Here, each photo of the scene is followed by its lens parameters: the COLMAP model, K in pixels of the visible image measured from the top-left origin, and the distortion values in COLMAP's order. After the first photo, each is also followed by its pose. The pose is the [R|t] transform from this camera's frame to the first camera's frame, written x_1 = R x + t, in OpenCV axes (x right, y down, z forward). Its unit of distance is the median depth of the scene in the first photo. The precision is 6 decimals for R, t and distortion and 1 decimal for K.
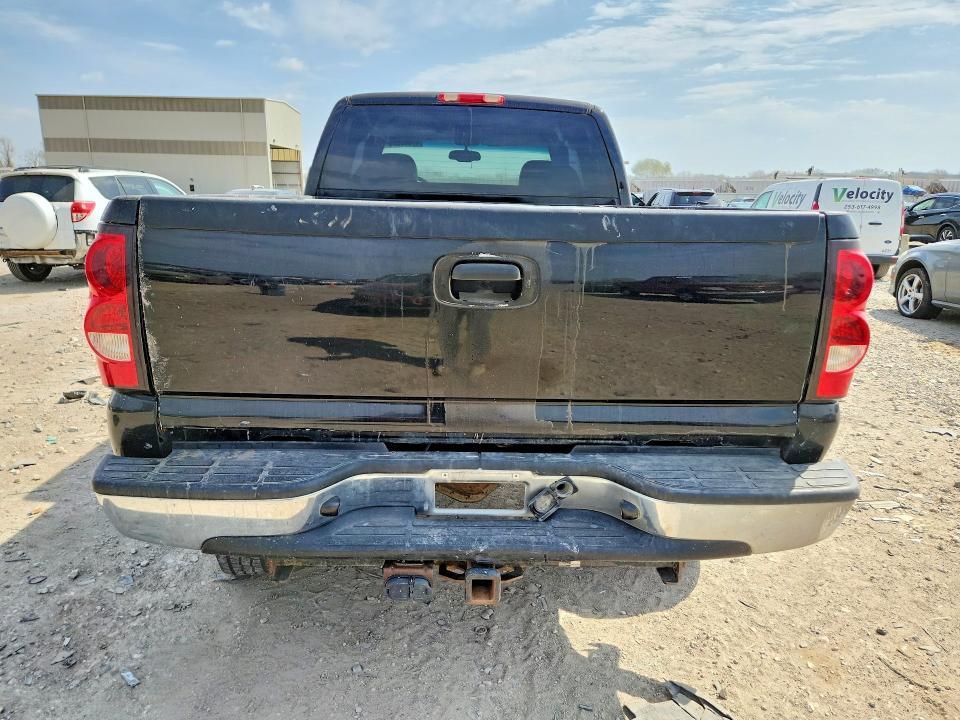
lens RADIAL K [[684.3, 0, 480.0], [0, 684.3, 360.0], [0, 0, 1]] dist [0.076387, -0.068084]
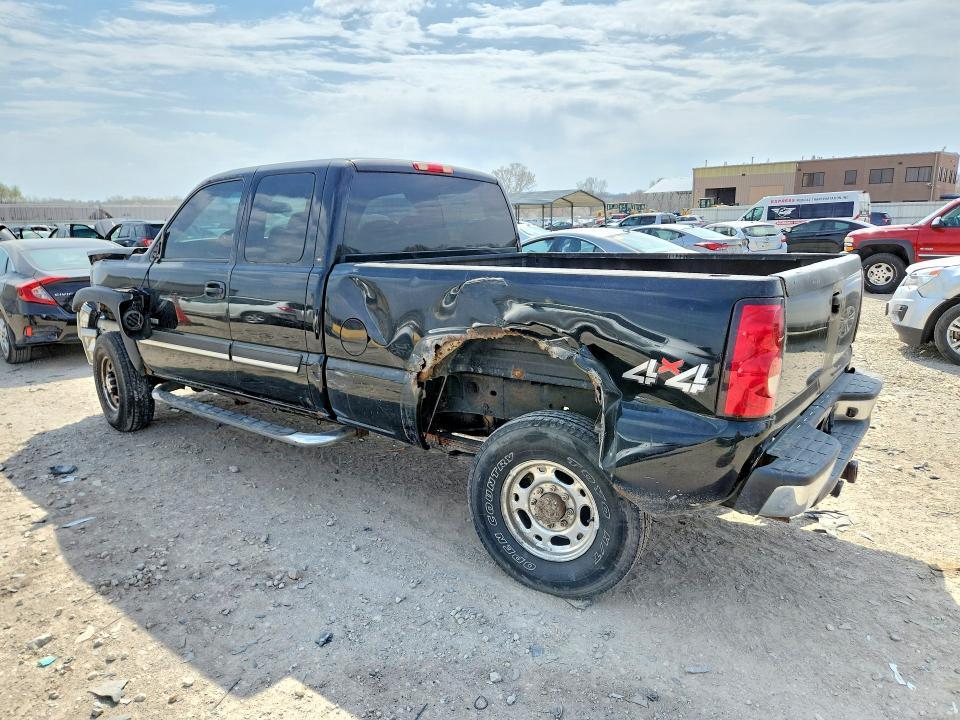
lens RADIAL K [[684.3, 0, 480.0], [0, 684.3, 360.0], [0, 0, 1]] dist [0.076387, -0.068084]
pose [[0.596758, -0.183810, 0.781085, -0.096679], [0.205786, 0.975913, 0.072436, -0.014592], [-0.775585, 0.117509, 0.620209, 0.029306]]
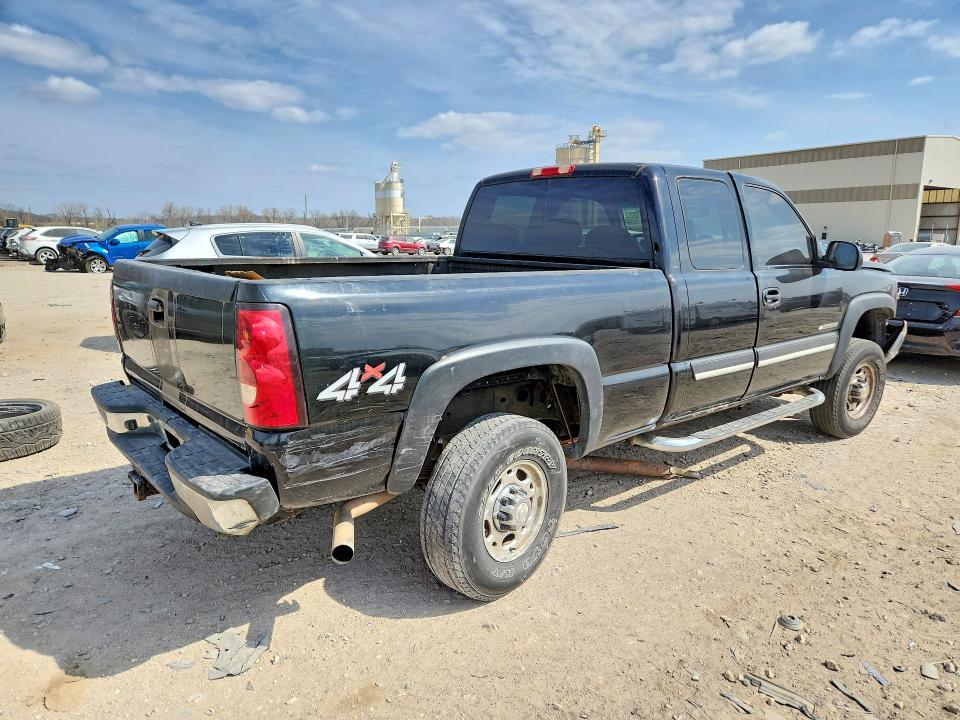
lens RADIAL K [[684.3, 0, 480.0], [0, 684.3, 360.0], [0, 0, 1]] dist [0.076387, -0.068084]
pose [[0.606540, 0.128375, -0.784620, 0.088870], [-0.178569, 0.983661, 0.022901, -0.008563], [0.774740, 0.126219, 0.619554, 0.026730]]
